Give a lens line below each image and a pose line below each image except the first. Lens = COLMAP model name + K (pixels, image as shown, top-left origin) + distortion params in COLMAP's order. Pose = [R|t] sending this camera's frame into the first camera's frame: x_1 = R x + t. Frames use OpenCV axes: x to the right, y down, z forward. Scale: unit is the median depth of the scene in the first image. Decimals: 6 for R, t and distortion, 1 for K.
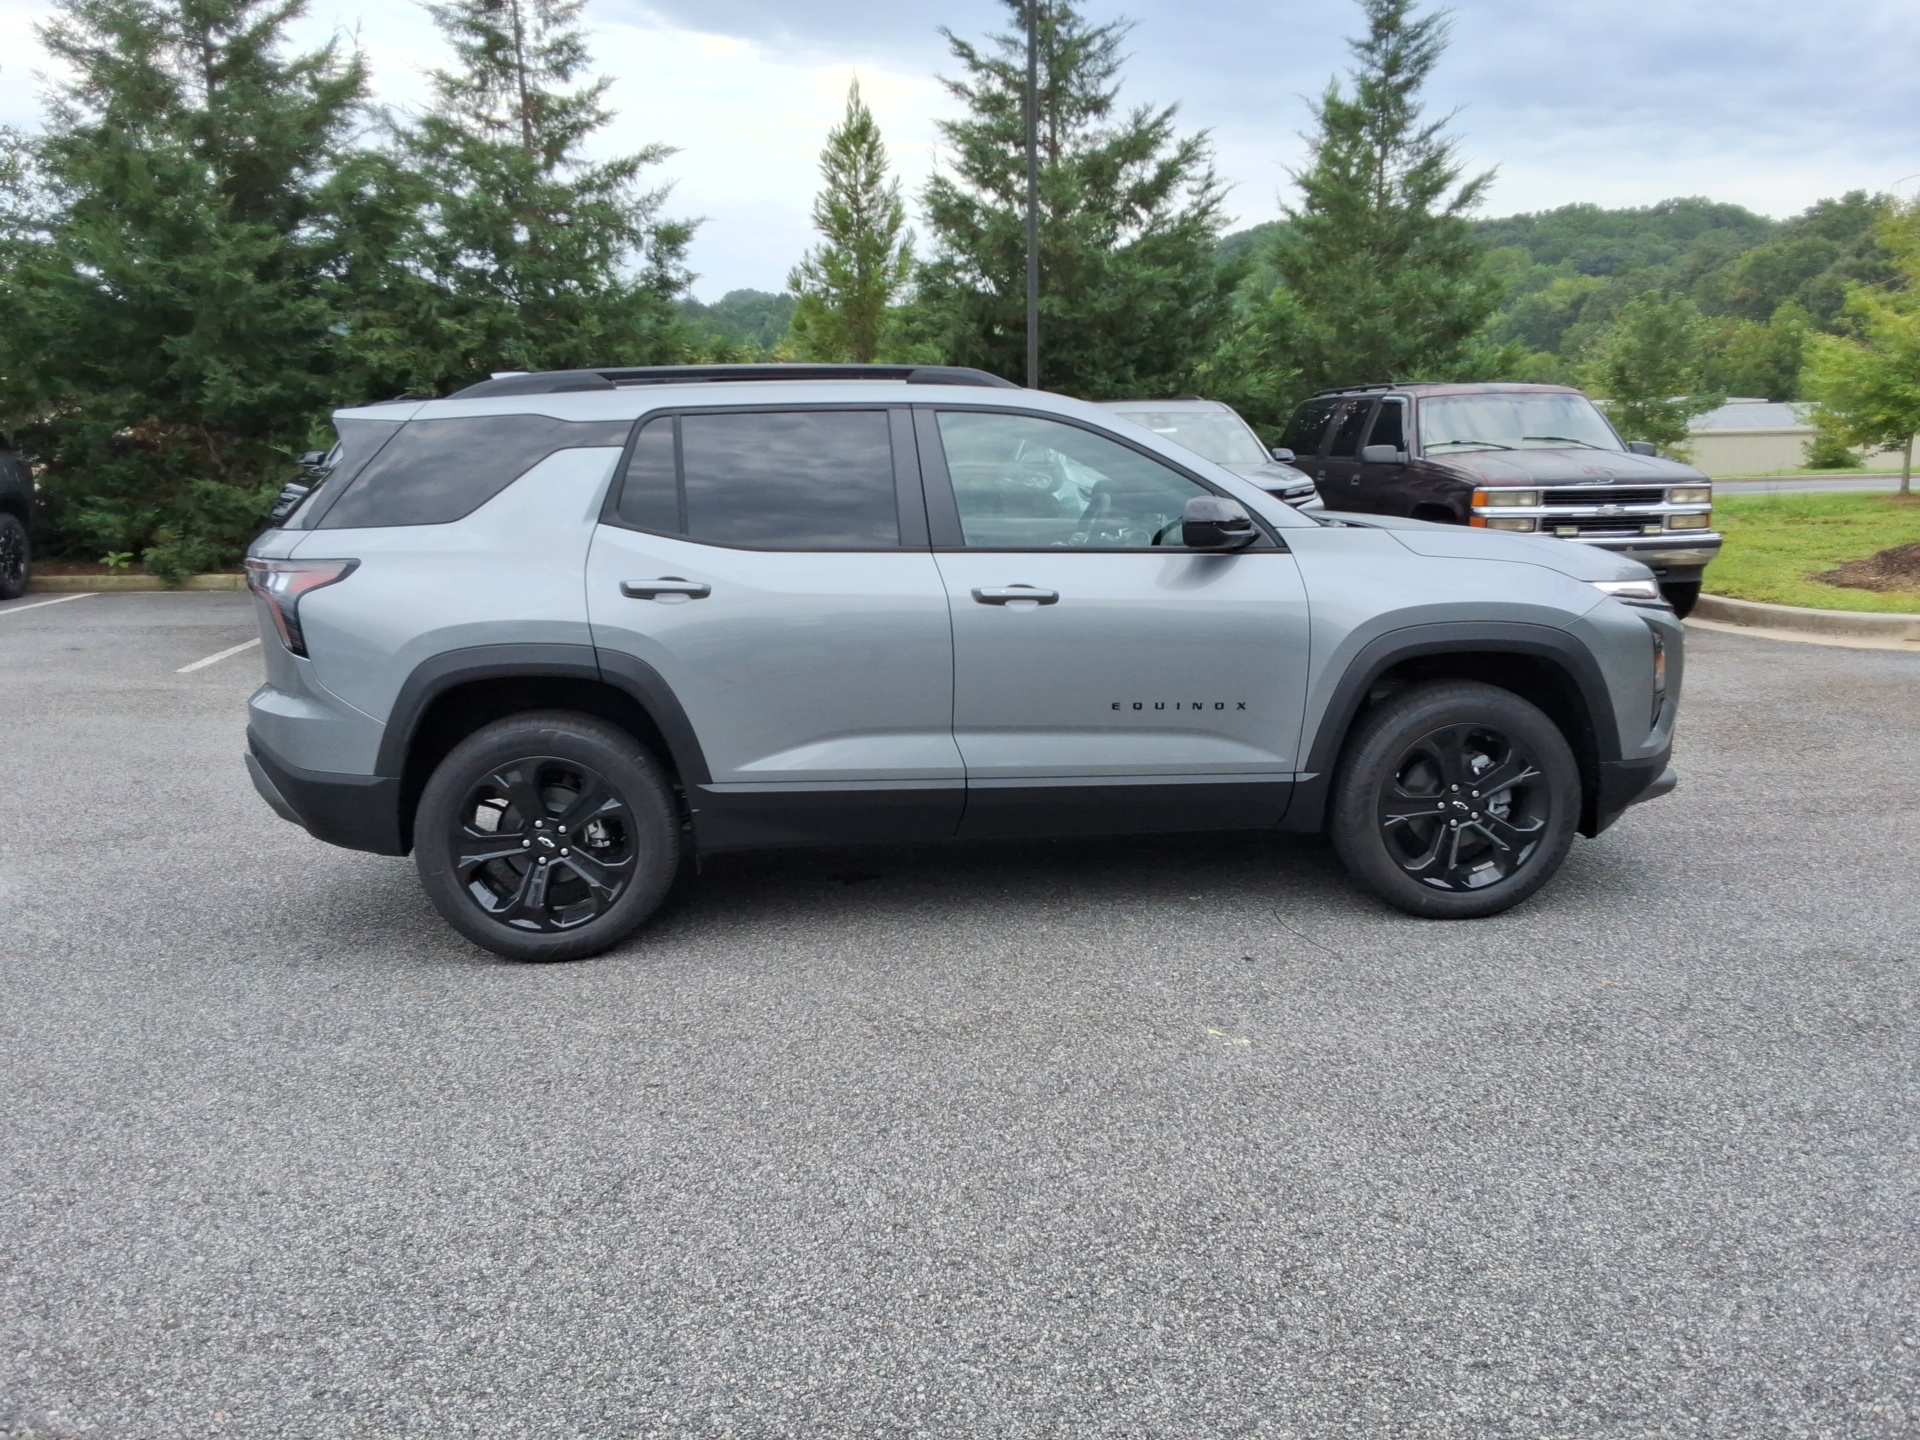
lens RADIAL K [[1534.2, 0, 969.3], [0, 1534.2, 698.8], [0, 0, 1]] dist [0.119476, -0.191186]
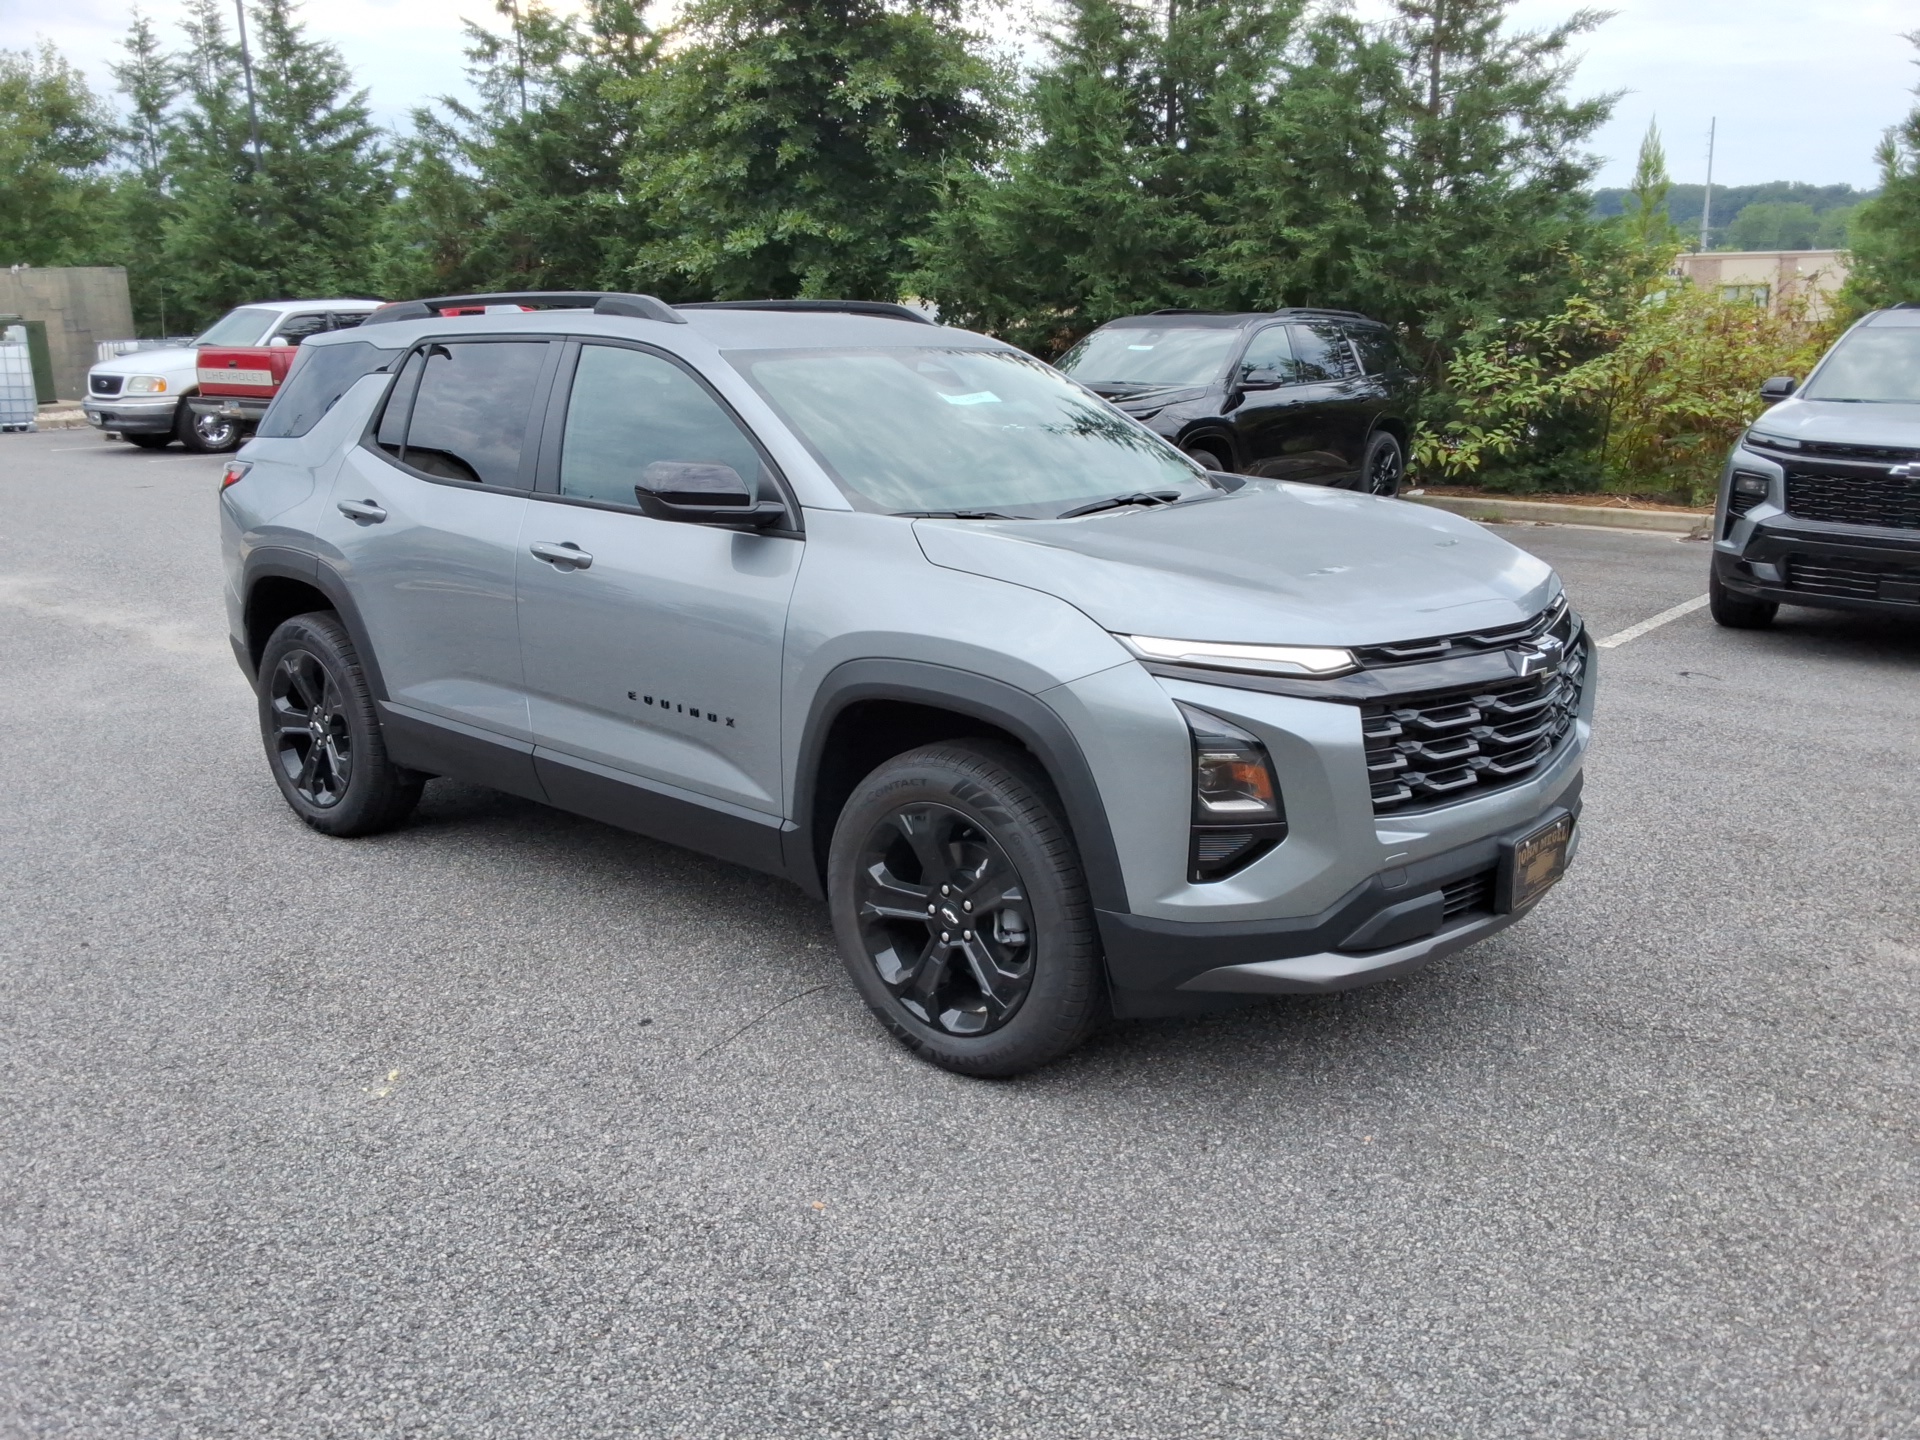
lens RADIAL K [[1534.2, 0, 969.3], [0, 1534.2, 698.8], [0, 0, 1]] dist [0.119476, -0.191186]
pose [[0.706878, 0.173170, -0.685810, 0.795150], [-0.131250, 0.984843, 0.113396, -0.112374], [0.695052, 0.009856, 0.718892, 0.493392]]
